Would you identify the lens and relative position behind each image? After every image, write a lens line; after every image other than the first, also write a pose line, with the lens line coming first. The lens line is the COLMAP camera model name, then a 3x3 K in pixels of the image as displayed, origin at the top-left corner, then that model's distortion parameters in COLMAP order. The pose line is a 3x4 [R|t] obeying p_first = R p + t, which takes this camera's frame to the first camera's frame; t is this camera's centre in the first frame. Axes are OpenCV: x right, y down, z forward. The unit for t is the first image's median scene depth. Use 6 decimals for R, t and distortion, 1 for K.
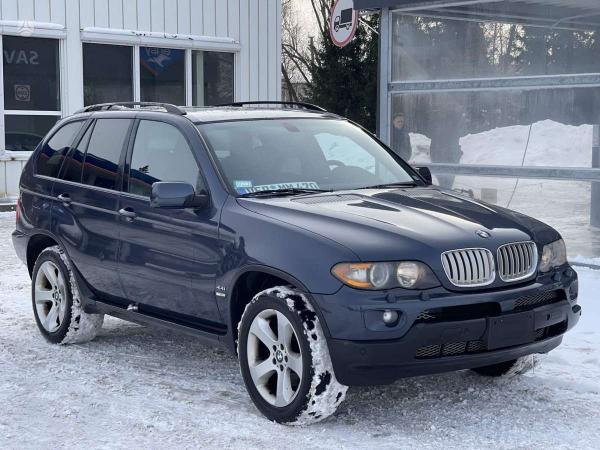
lens RADIAL K [[1111.1, 0, 300.0], [0, 1111.1, 225.0], [0, 0, 1]] dist [0.223848, -0.049579]
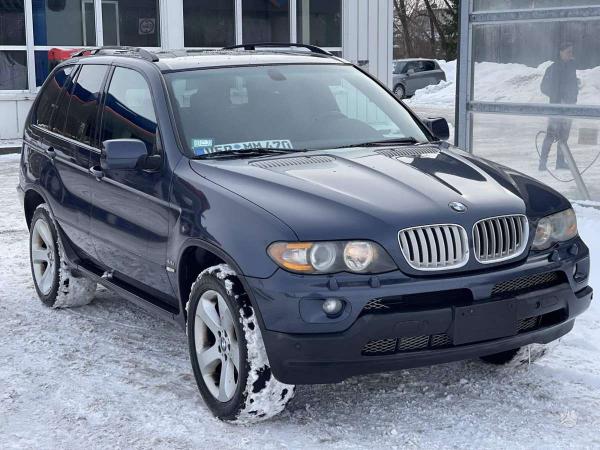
lens RADIAL K [[1111.1, 0, 300.0], [0, 1111.1, 225.0], [0, 0, 1]] dist [0.223848, -0.049579]
pose [[0.990578, 0.010976, -0.136510, 0.152186], [-0.002307, 0.997979, 0.063504, -0.029515], [0.136931, -0.062590, 0.988601, 0.143893]]
